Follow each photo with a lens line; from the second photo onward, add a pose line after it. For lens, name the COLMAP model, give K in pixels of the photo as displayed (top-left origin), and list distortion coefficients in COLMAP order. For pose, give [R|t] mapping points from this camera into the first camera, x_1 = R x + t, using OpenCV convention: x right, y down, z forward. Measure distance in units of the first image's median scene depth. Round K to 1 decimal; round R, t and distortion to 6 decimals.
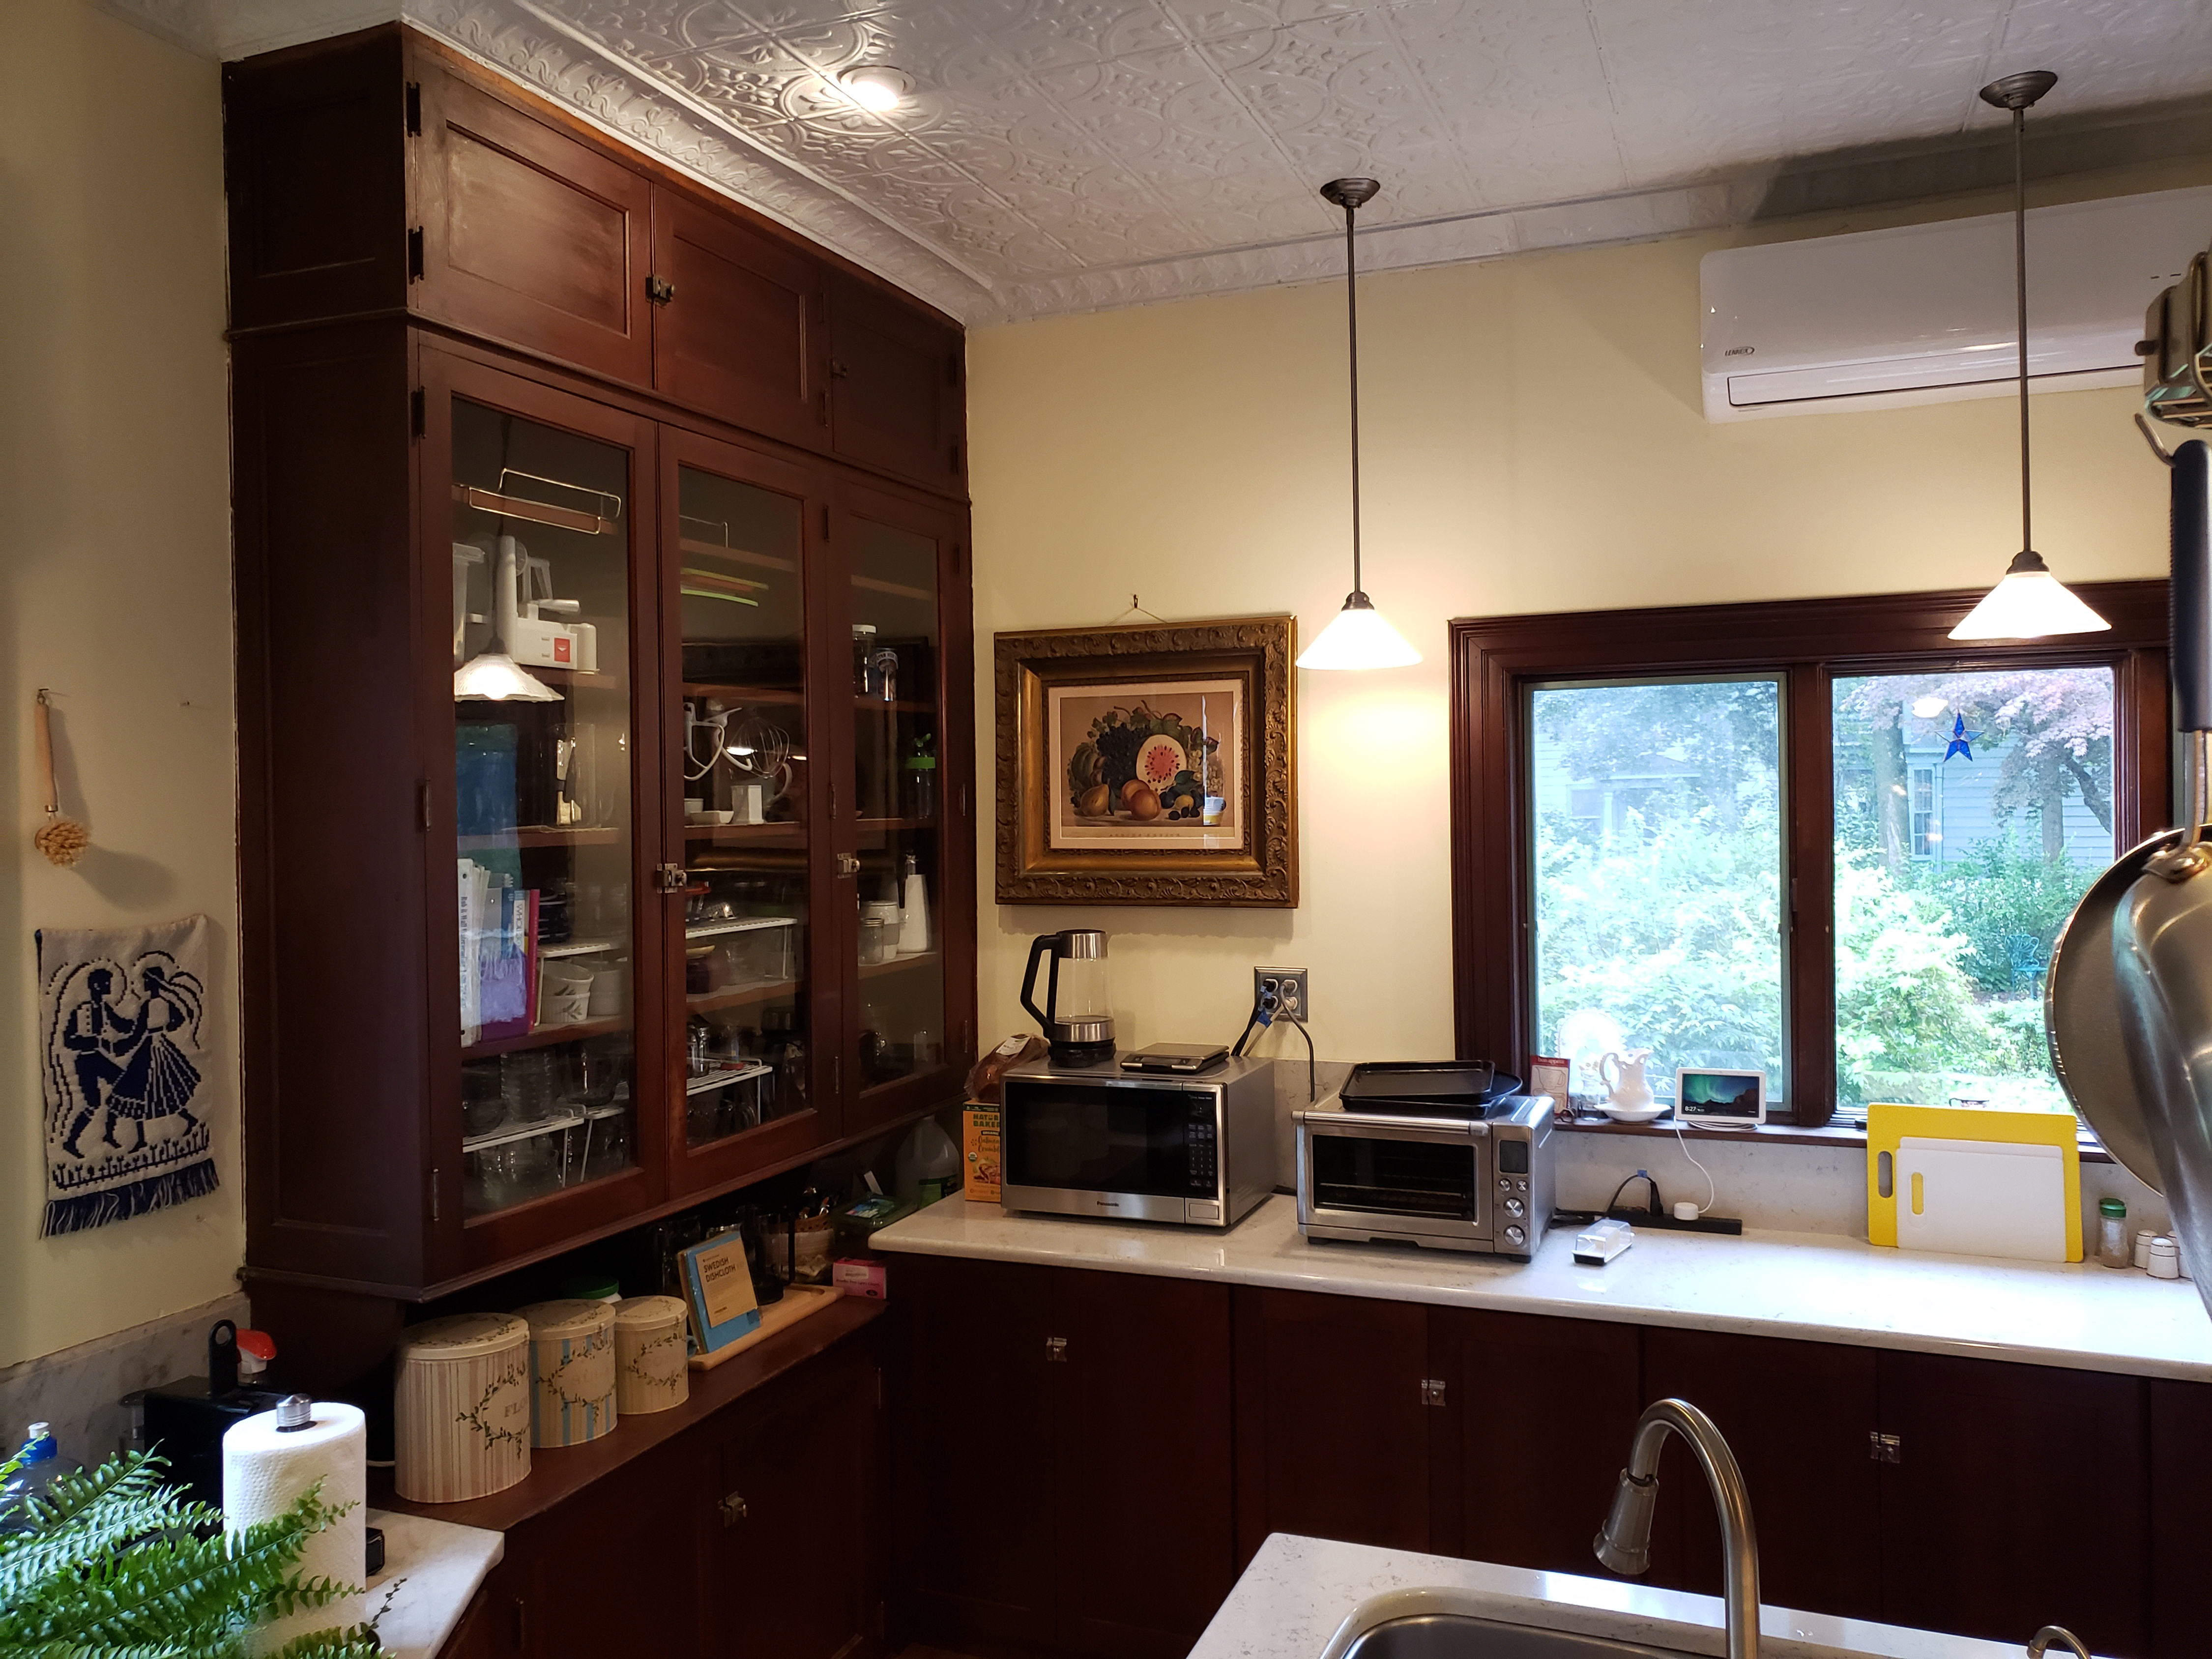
lens RADIAL K [[1746.1, 0, 1112.0], [0, 1746.1, 813.9], [0, 0, 1]] dist [0.023054, -0.027624]
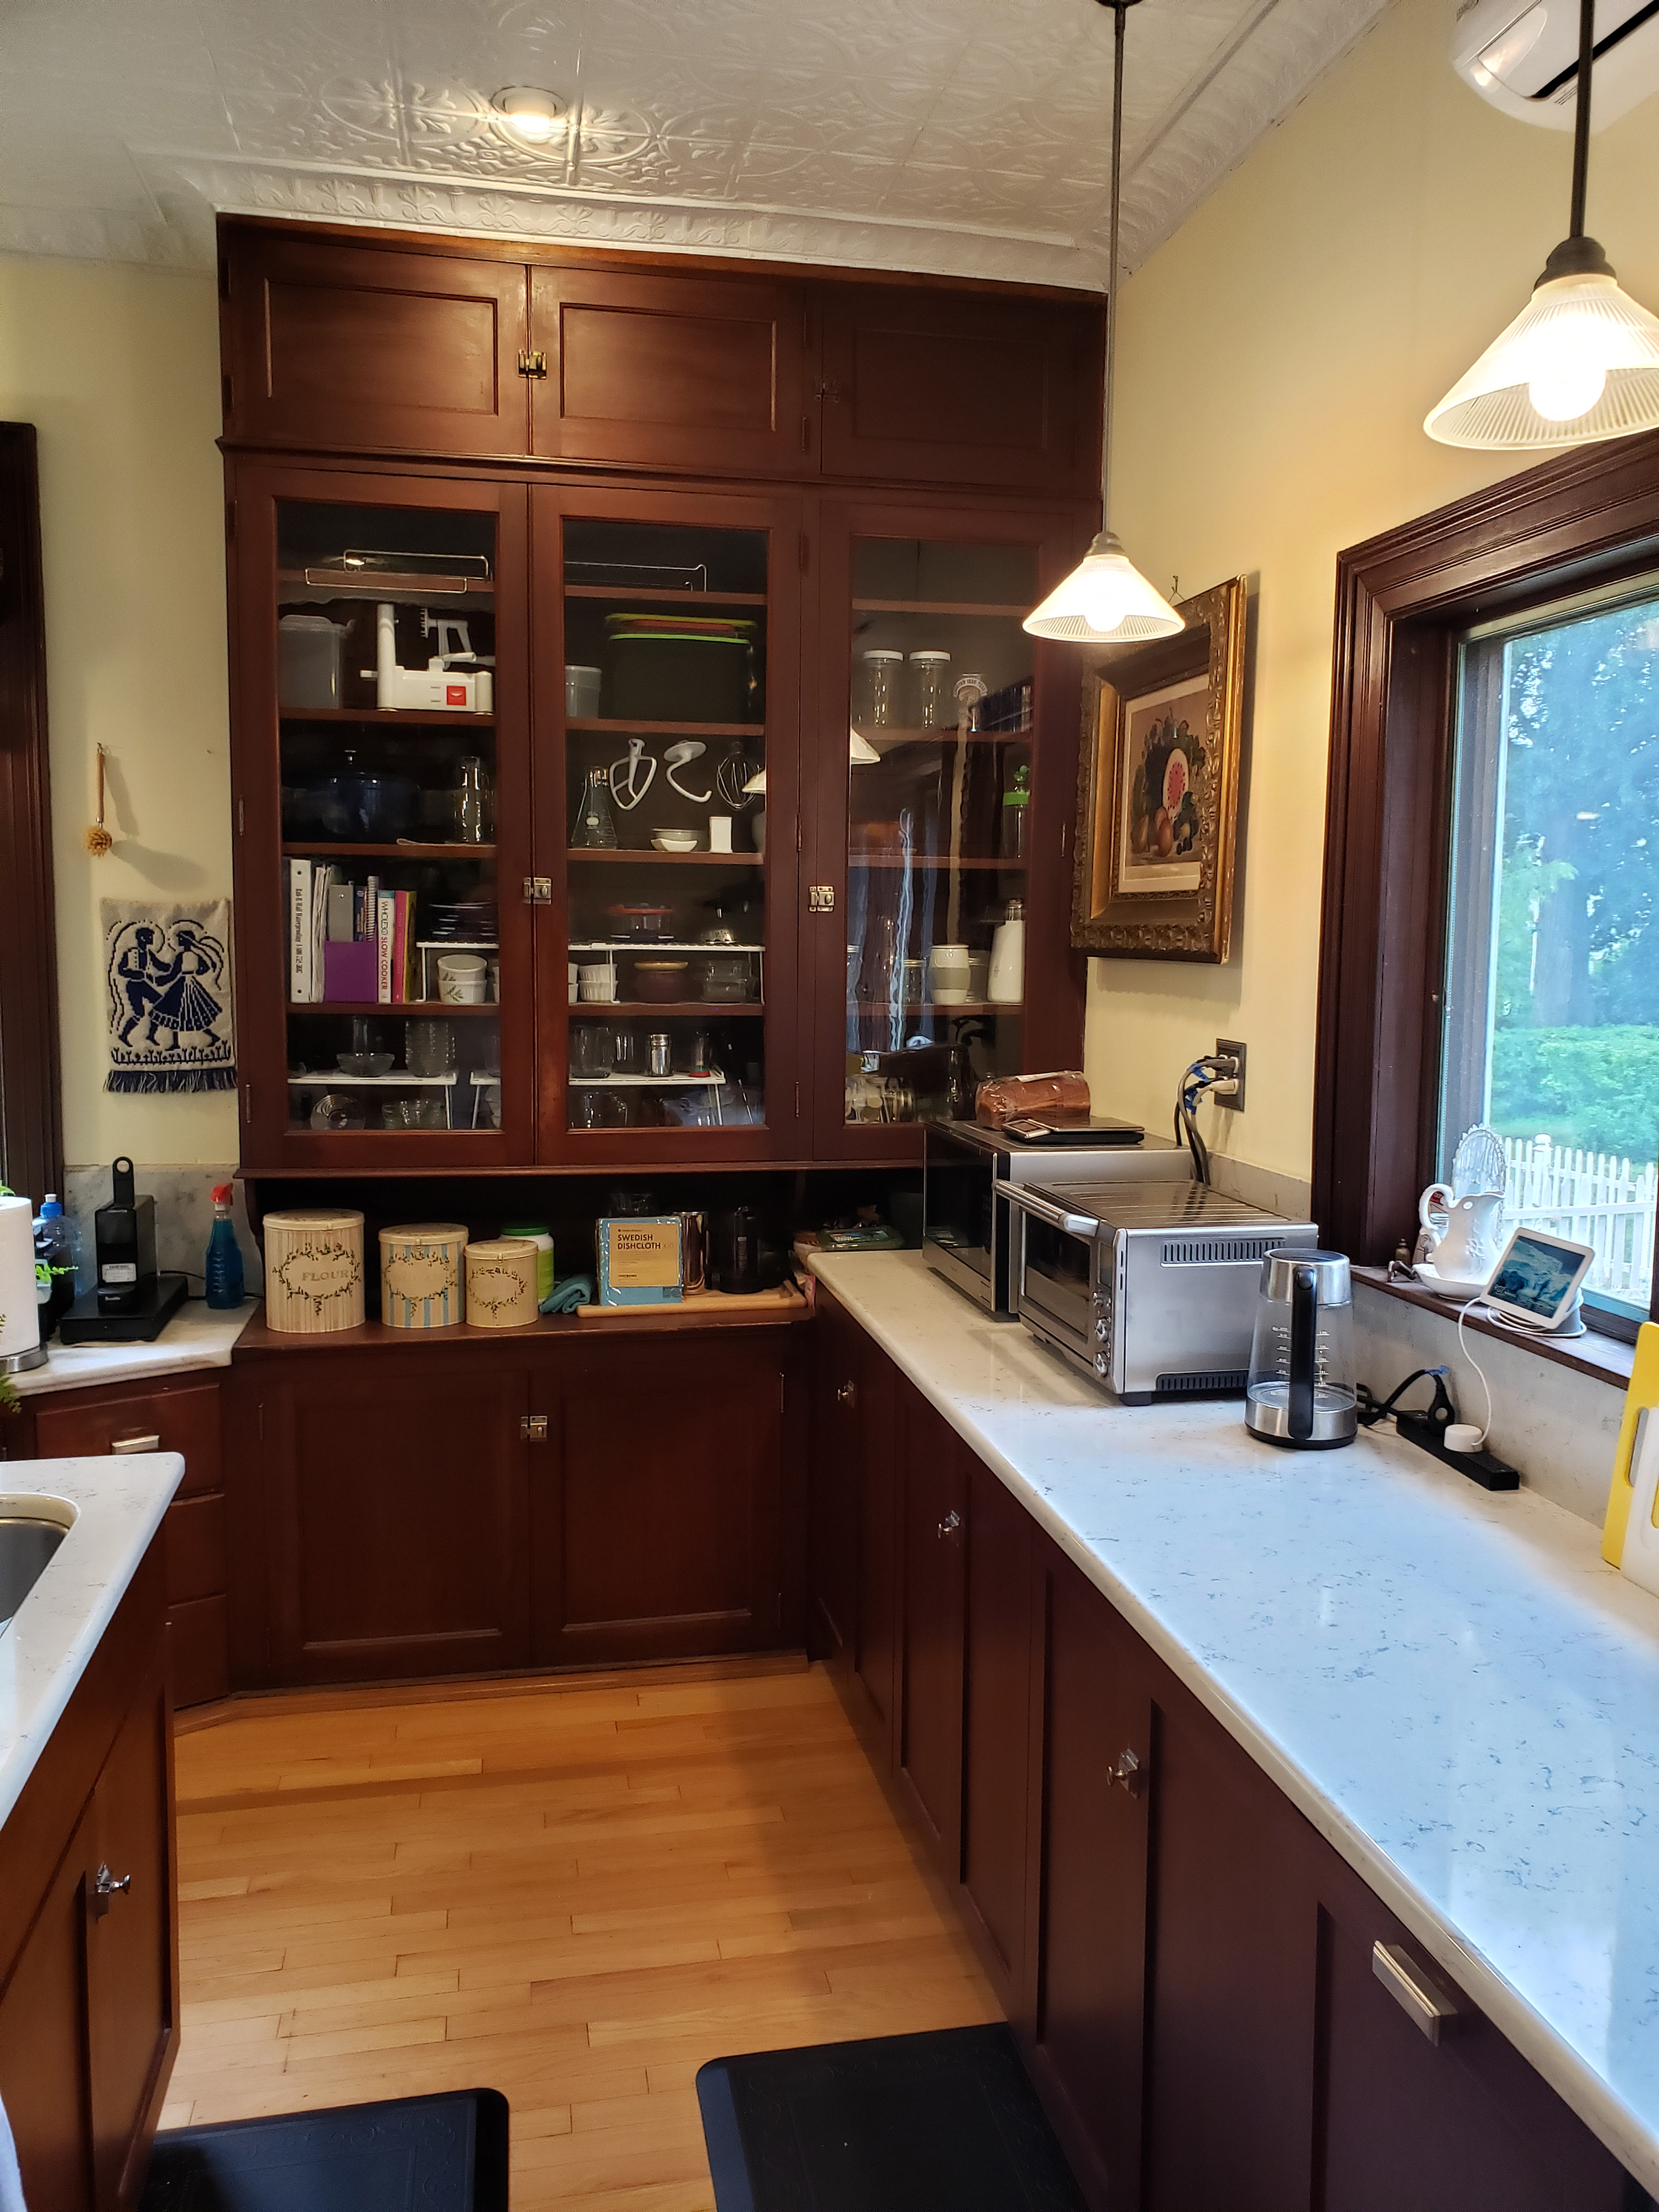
lens RADIAL K [[1746.1, 0, 834.7], [0, 1746.1, 1113.4], [0, 0, 1]] dist [0.023054, -0.027624]
pose [[0.542124, 0.106309, -0.833546, 1.022553], [-0.030961, 0.993818, 0.106613, 0.066367], [0.839728, -0.031990, 0.542065, 0.653874]]
